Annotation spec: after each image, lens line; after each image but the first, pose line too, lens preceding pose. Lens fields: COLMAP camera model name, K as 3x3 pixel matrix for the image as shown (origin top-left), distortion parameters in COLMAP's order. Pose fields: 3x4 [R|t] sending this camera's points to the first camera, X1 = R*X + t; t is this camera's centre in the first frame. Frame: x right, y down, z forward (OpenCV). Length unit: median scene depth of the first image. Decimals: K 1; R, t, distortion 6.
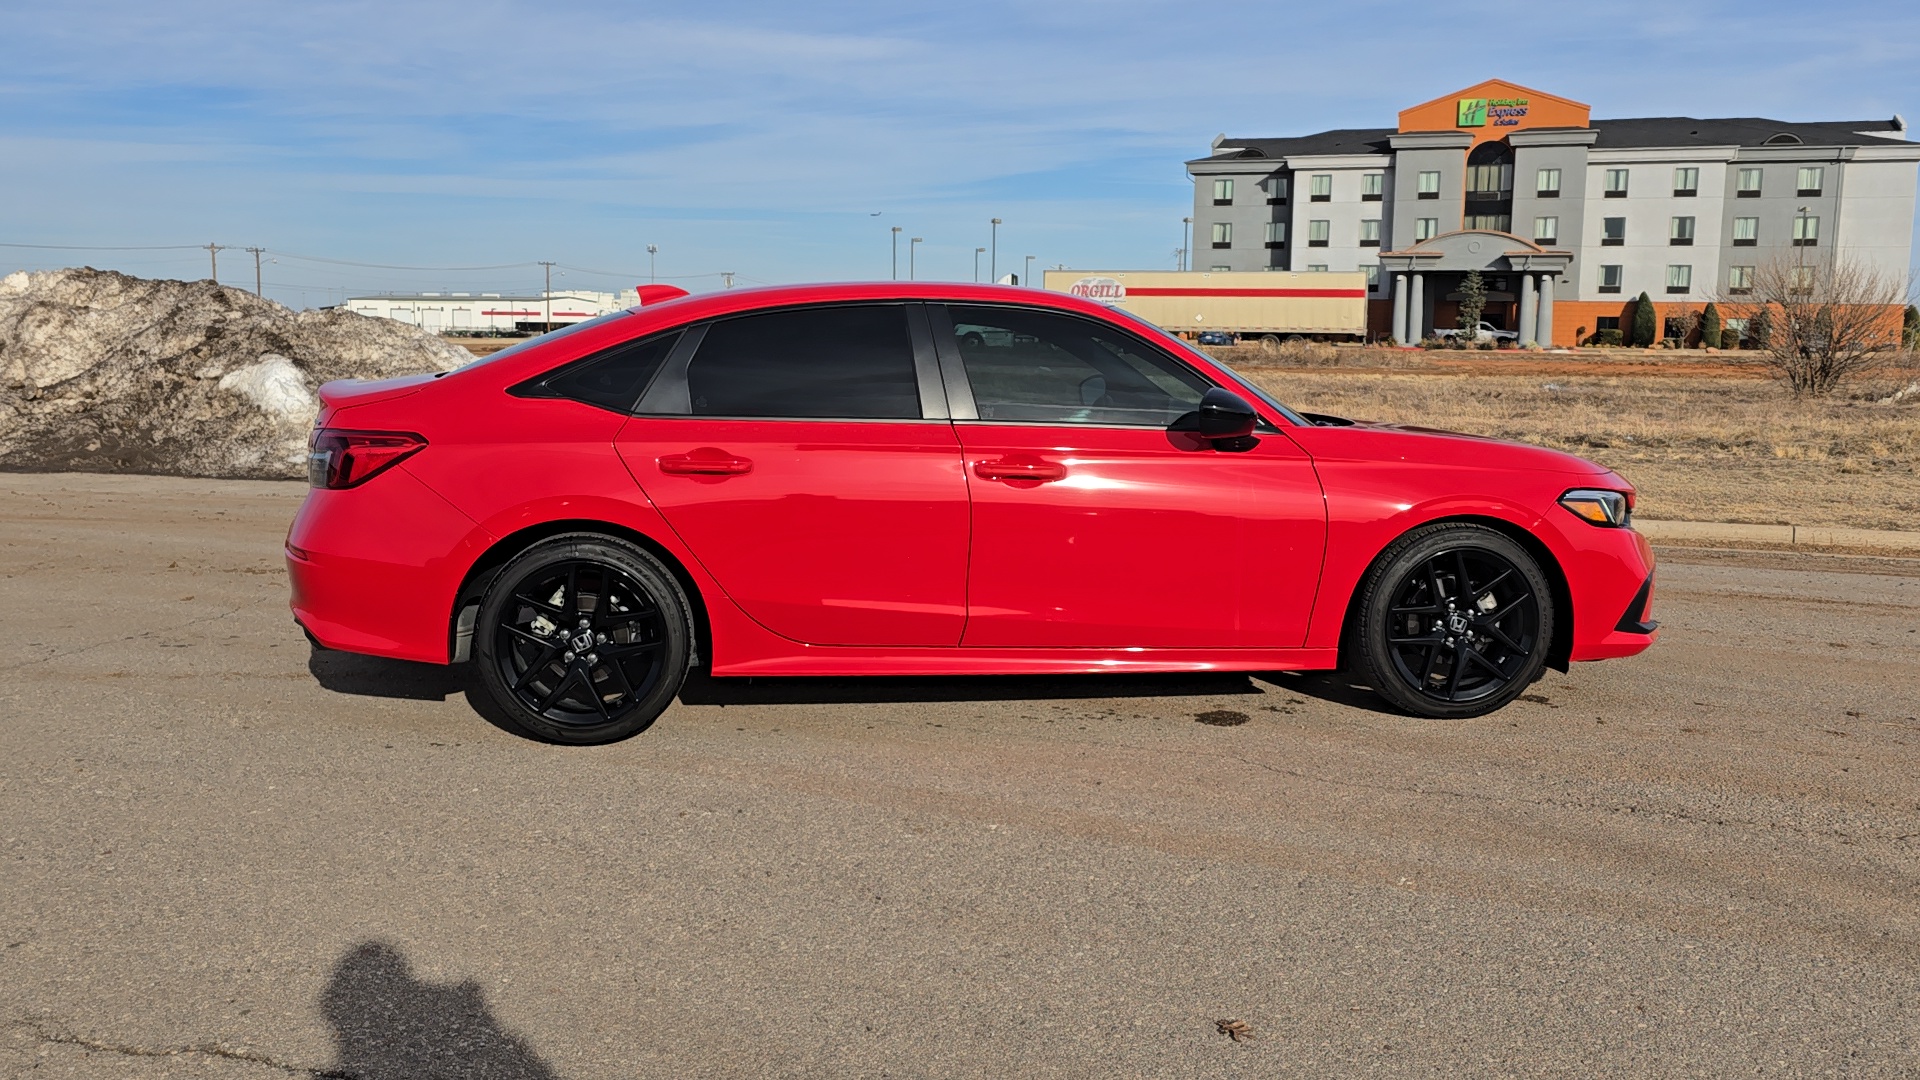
lens RADIAL K [[1596.9, 0, 962.0], [0, 1596.9, 545.8], [0, 0, 1]] dist [-0.027451, 0.006200]
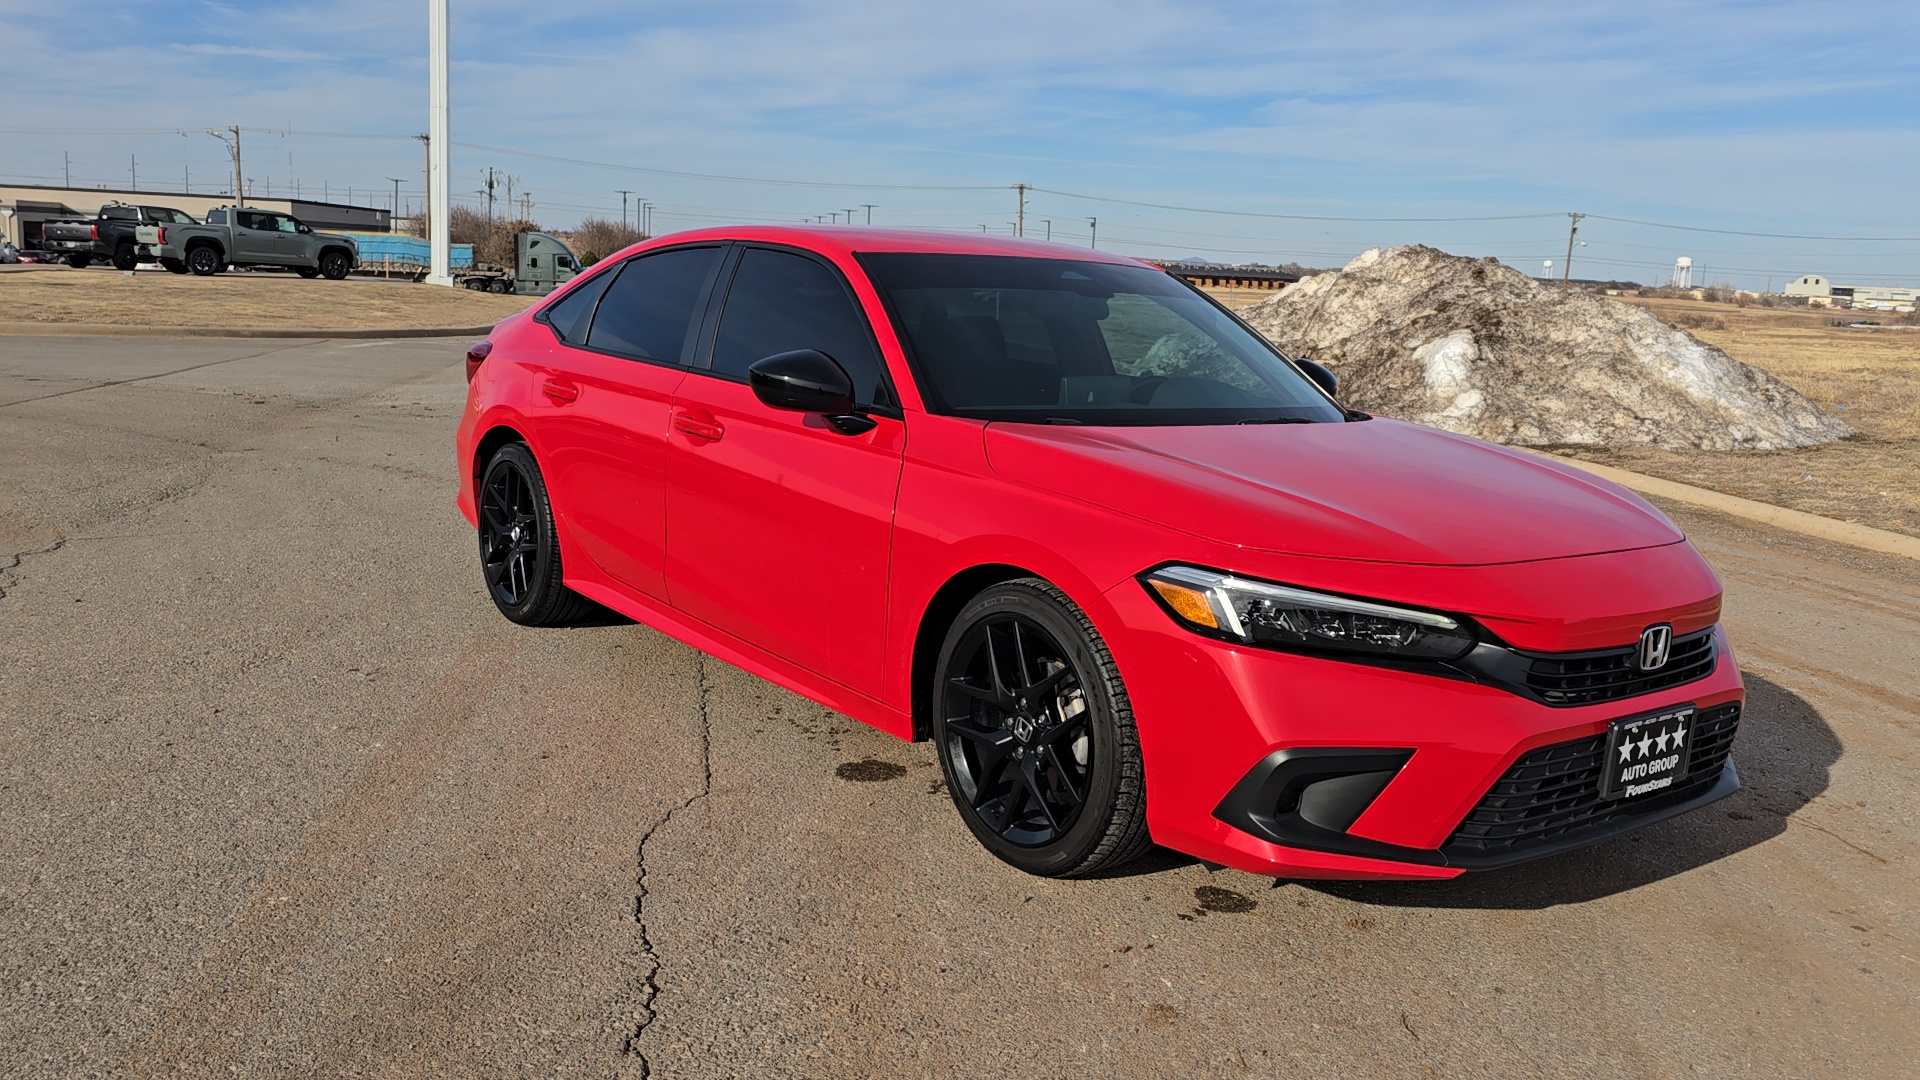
lens RADIAL K [[1596.9, 0, 968.7], [0, 1596.9, 543.7], [0, 0, 1]] dist [-0.027451, 0.006200]
pose [[0.486670, 0.160362, -0.858741, 0.305352], [-0.158217, 0.982931, 0.093887, -0.030922], [0.859139, 0.090175, 0.503735, 0.224957]]
